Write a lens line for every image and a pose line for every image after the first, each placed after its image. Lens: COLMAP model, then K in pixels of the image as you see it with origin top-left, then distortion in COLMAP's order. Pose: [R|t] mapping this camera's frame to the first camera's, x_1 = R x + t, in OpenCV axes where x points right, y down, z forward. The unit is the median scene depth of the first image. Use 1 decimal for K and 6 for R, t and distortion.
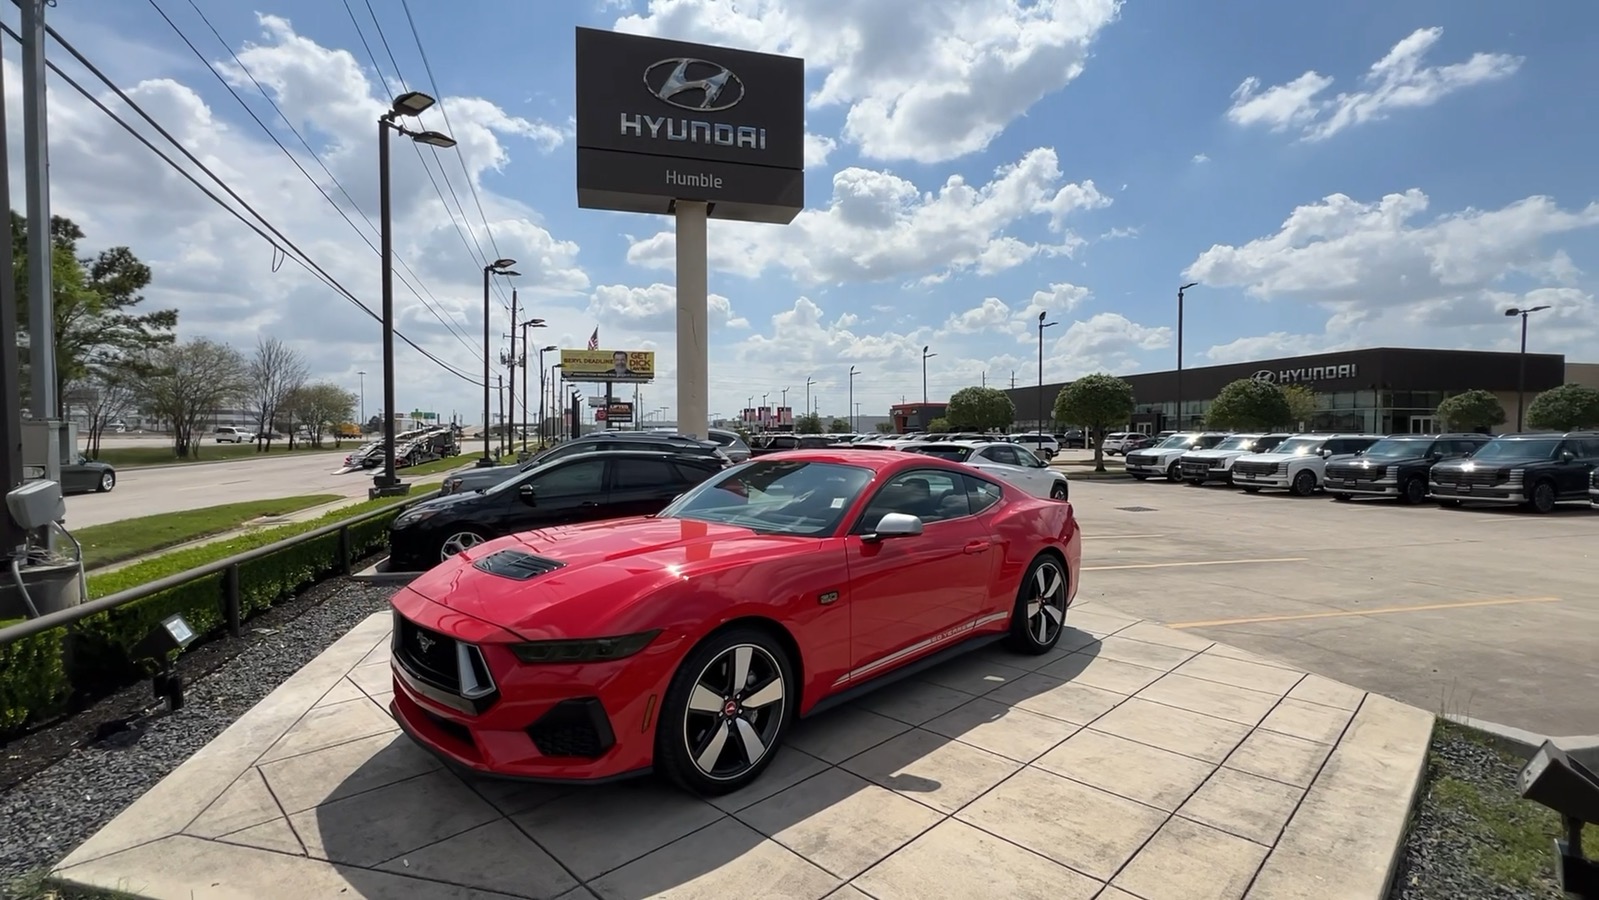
lens RADIAL K [[734.3, 0, 799.5], [0, 734.3, 450.0], [0, 0, 1]] dist [0.002741, -0.000065]
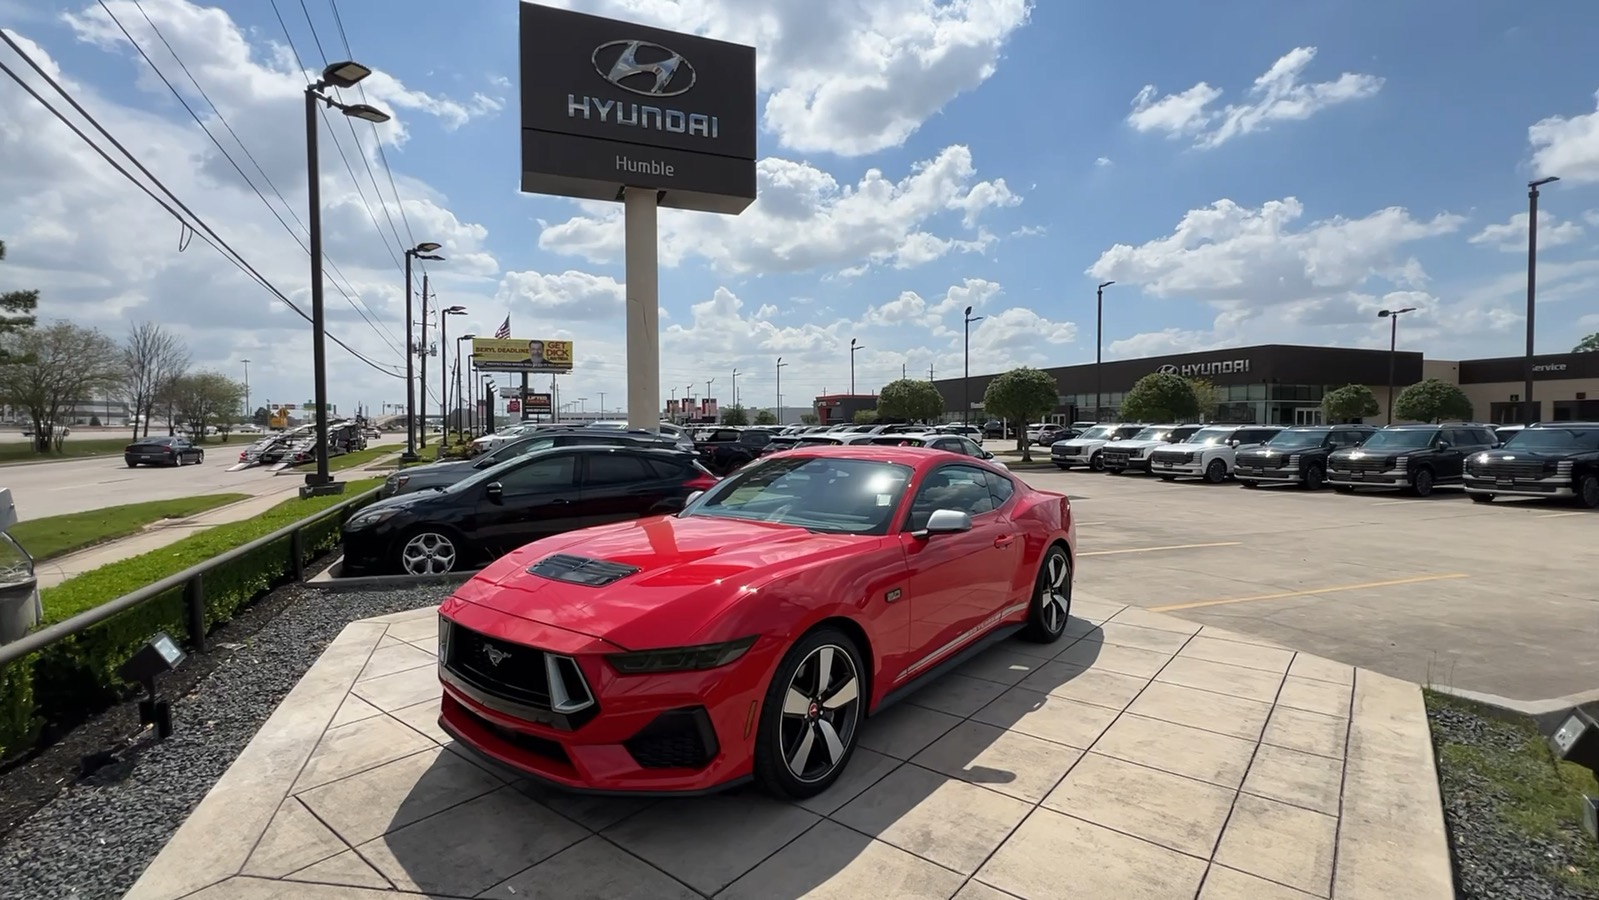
lens RADIAL K [[734.6, 0, 799.5], [0, 734.6, 450.0], [0, 0, 1]] dist [0.003462, 0.000374]
pose [[0.994106, -0.006359, 0.108225, -0.025151], [0.005086, 0.999915, 0.012035, -0.001335], [-0.108292, -0.011414, 0.994054, 0.002194]]
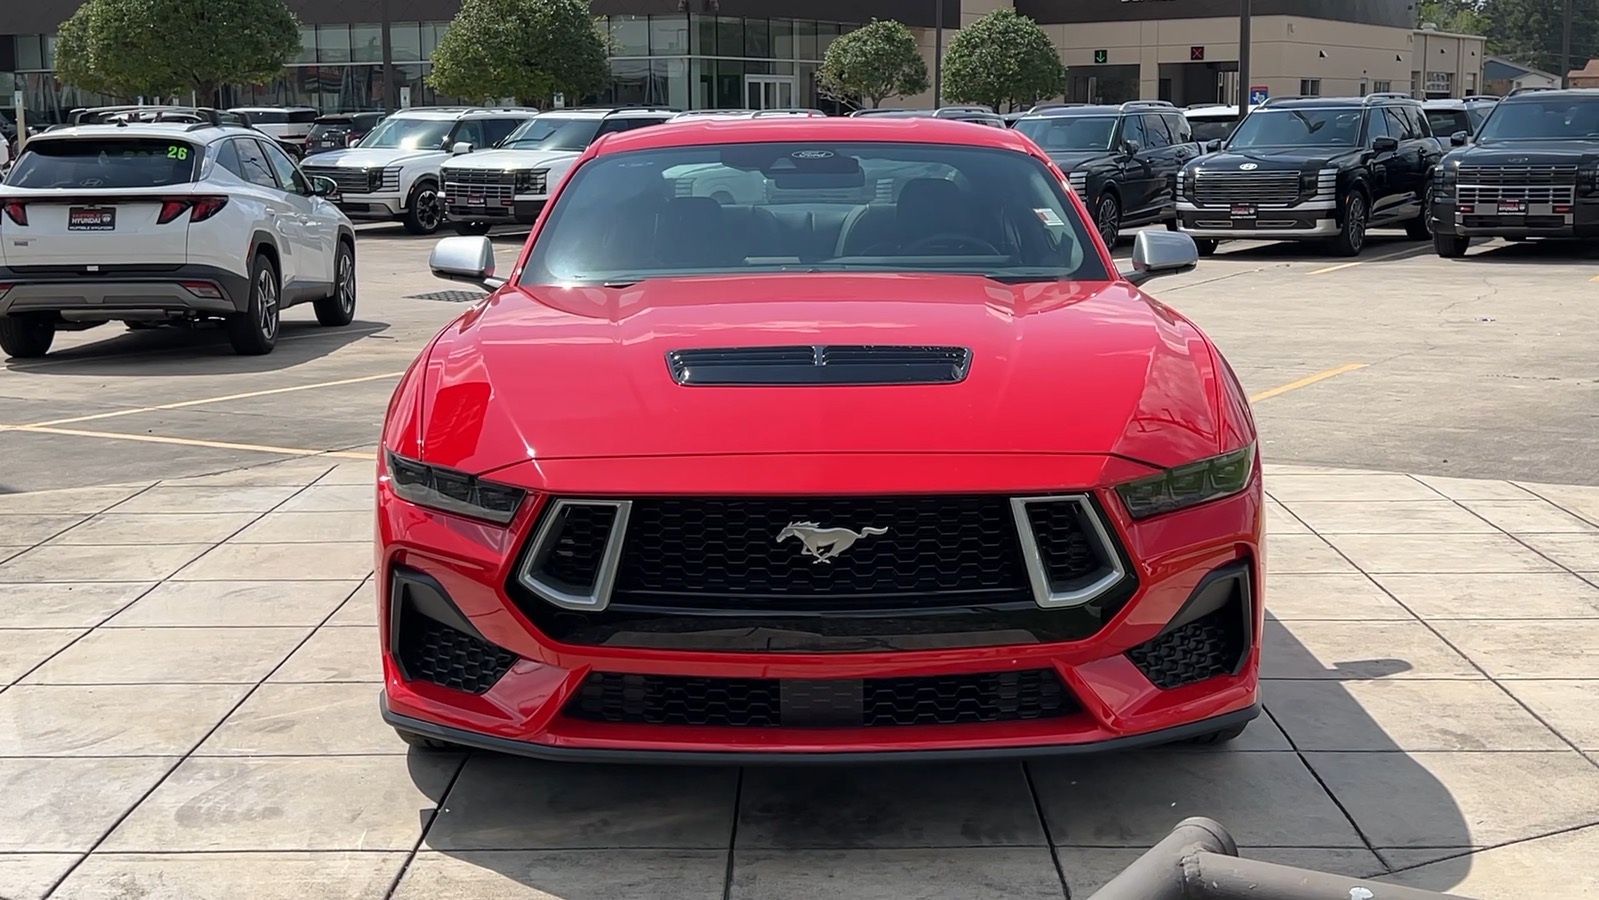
lens RADIAL K [[2113.7, 0, 799.5], [0, 2113.7, 450.0], [0, 0, 1]] dist [0.143440, -0.004139]
pose [[0.717322, -0.113557, 0.687425, -0.157544], [0.023004, 0.989951, 0.139528, 0.003498], [-0.696361, -0.084273, 0.712726, 0.012722]]
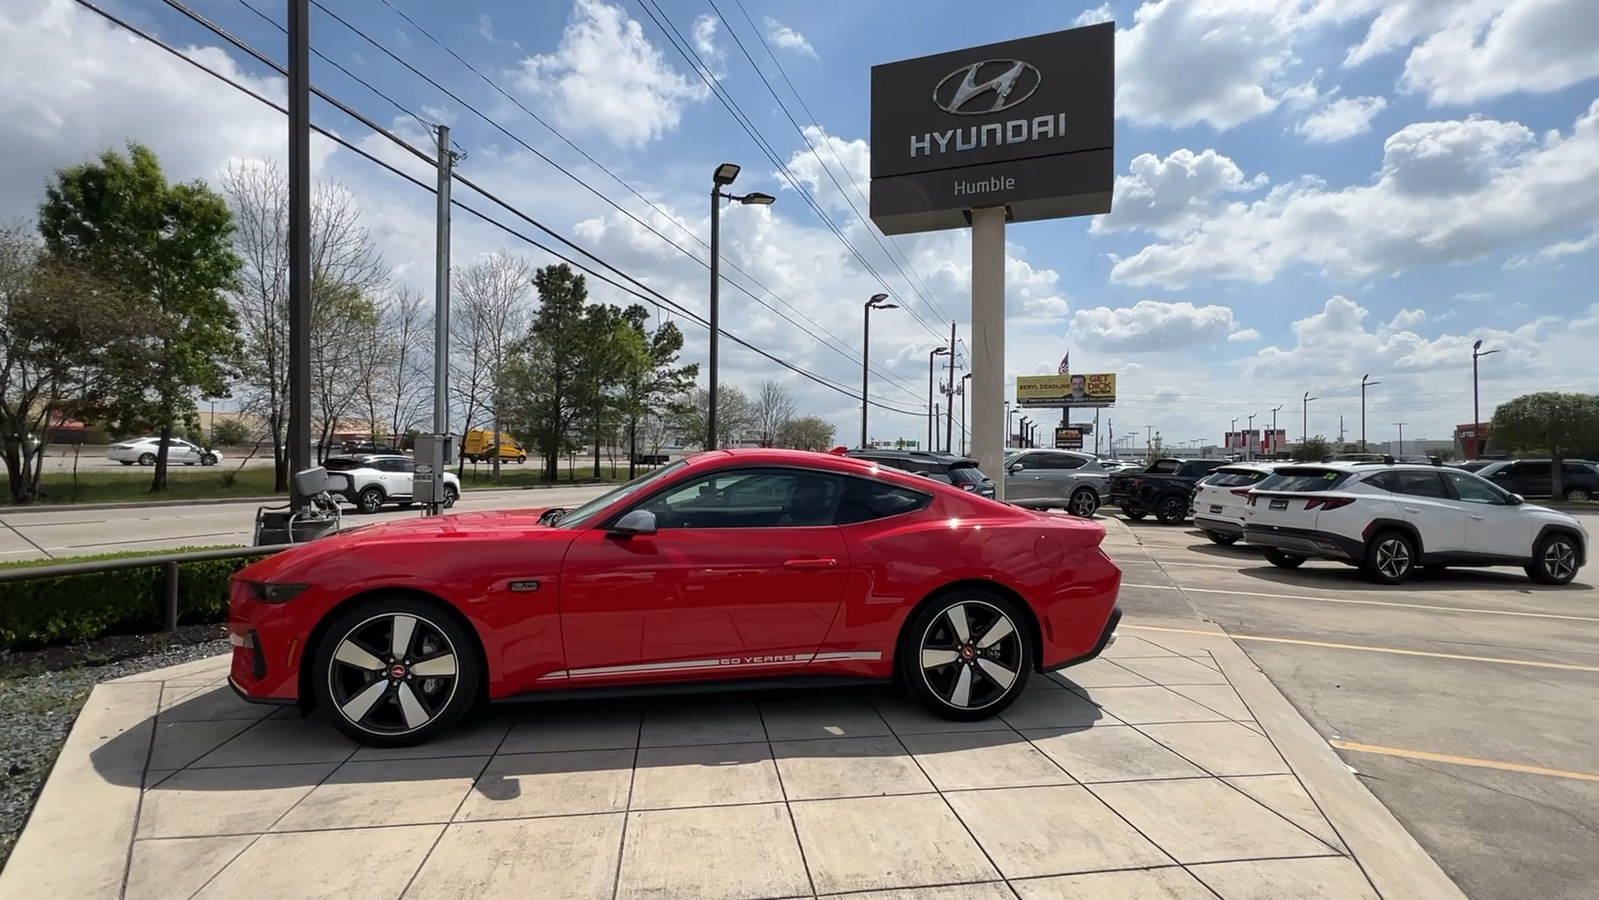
lens RADIAL K [[731.9, 0, 799.5], [0, 731.9, 450.0], [0, 0, 1]] dist [-0.001105, 0.000336]
pose [[0.807096, -0.000190, -0.590421, 0.118178], [-0.022106, 0.999289, -0.030541, 0.005238], [0.590007, 0.037701, 0.806517, 0.054145]]
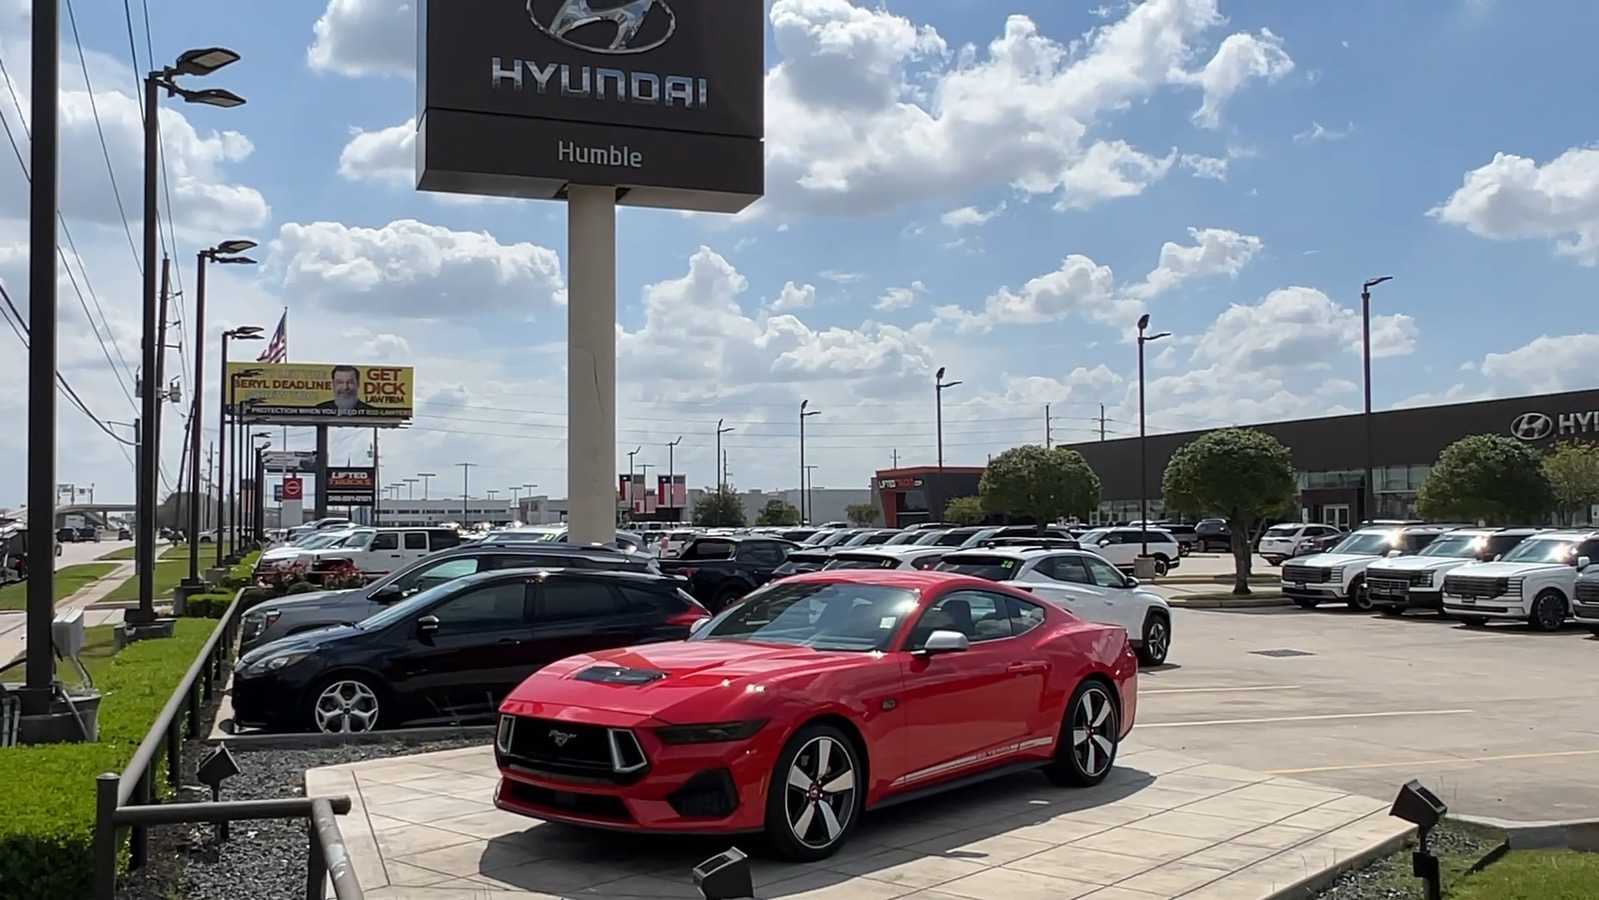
lens RADIAL K [[1472.2, 0, 799.5], [0, 1472.2, 450.0], [0, 0, 1]] dist [0.005487, -0.001254]
pose [[0.997052, -0.000201, 0.076723, -0.034790], [0.005710, 0.997417, -0.071596, -0.003534], [-0.076510, 0.071823, 0.994479, -0.163808]]
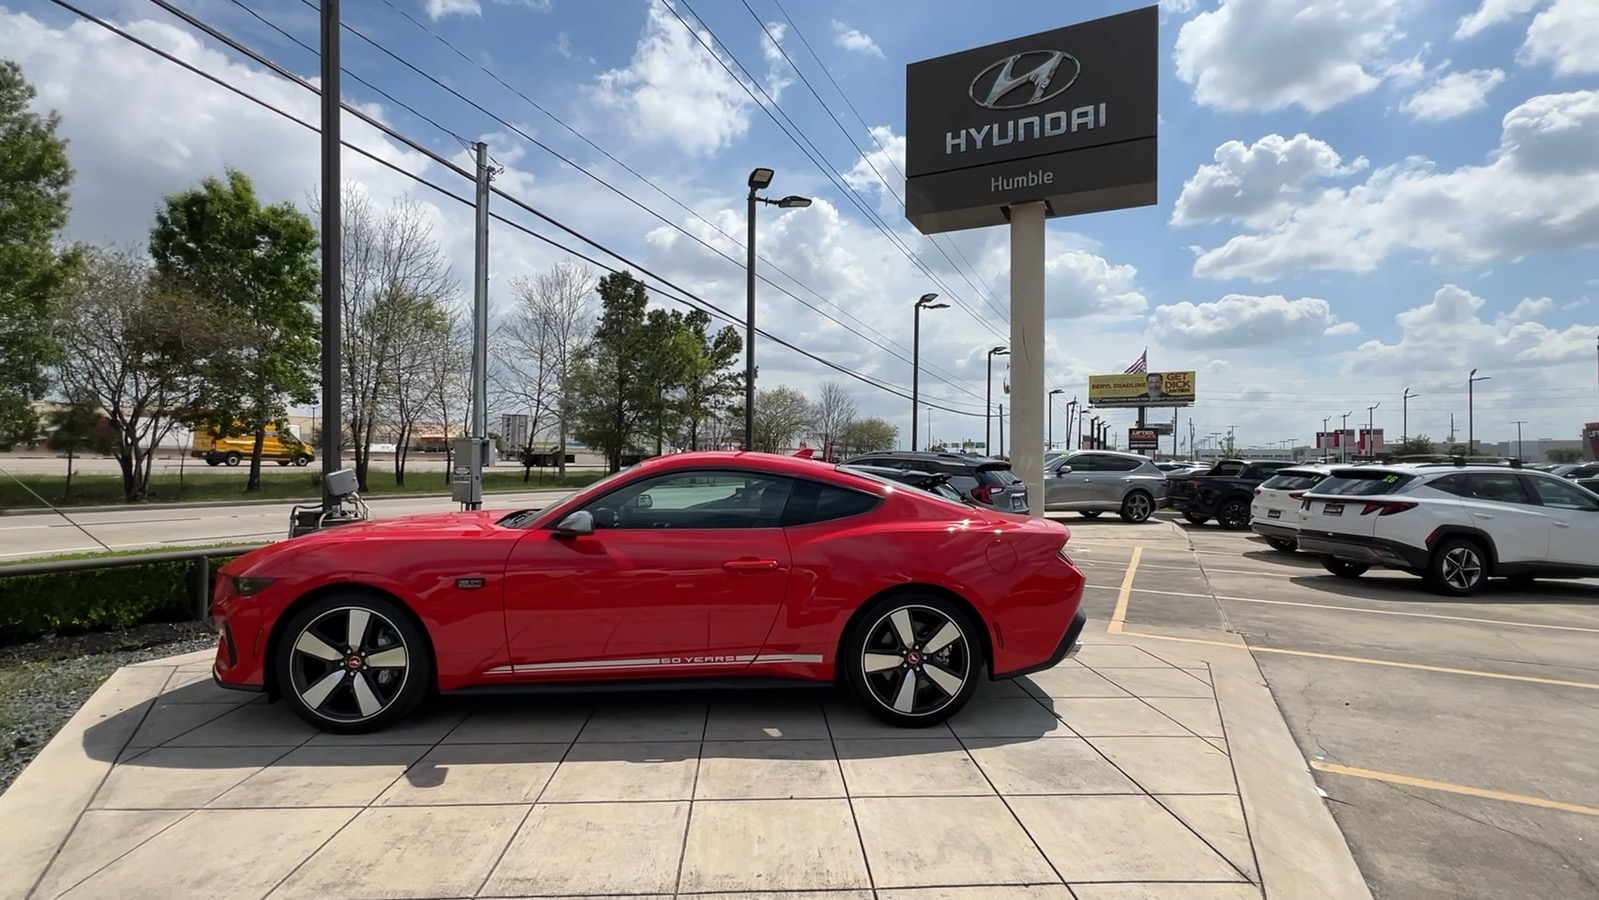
lens RADIAL K [[731.3, 0, 799.5], [0, 731.3, 450.0], [0, 0, 1]] dist [-0.000606, -0.000200]
pose [[0.748512, -0.003273, -0.663113, 0.136792], [-0.023120, 0.999251, -0.031030, 0.004693], [0.662718, 0.038558, 0.747876, 0.068944]]
